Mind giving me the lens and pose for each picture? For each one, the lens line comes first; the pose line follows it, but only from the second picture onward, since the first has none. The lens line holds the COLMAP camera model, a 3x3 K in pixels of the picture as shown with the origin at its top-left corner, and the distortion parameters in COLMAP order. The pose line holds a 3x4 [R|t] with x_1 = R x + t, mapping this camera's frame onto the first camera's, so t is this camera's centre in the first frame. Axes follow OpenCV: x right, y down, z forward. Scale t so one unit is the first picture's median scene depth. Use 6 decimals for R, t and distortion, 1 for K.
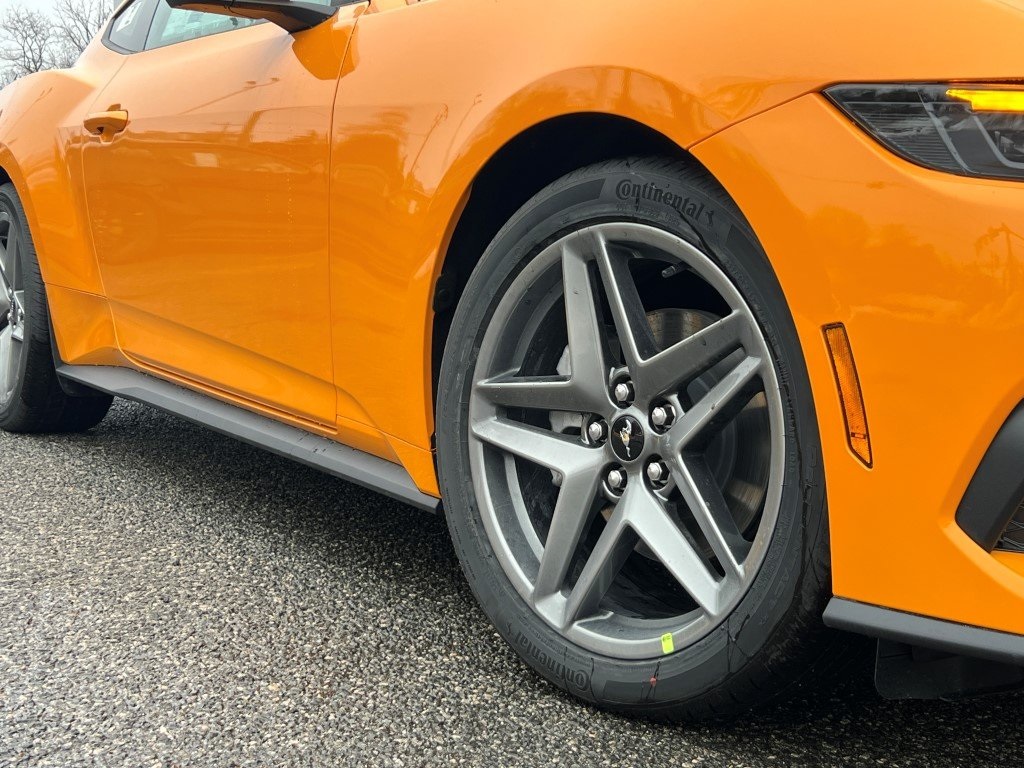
lens RADIAL K [[1462.9, 0, 512.0], [0, 1462.9, 384.0], [0, 0, 1]] dist [0.199842, -0.761098]
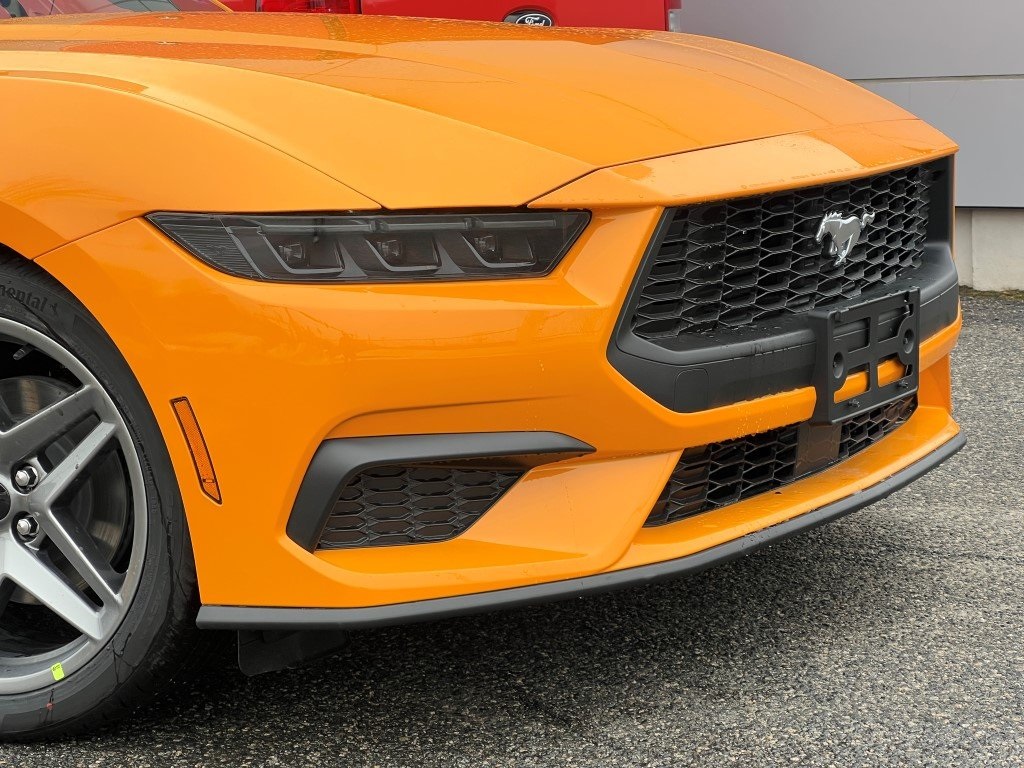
lens RADIAL K [[2262.6, 0, 512.0], [0, 2262.6, 384.0], [0, 0, 1]] dist [0.218130, 0.126474]
pose [[0.900528, -0.131857, 0.414322, -0.301722], [0.114158, 0.991179, 0.067317, -0.134824], [-0.419543, -0.013322, 0.907638, -0.819543]]
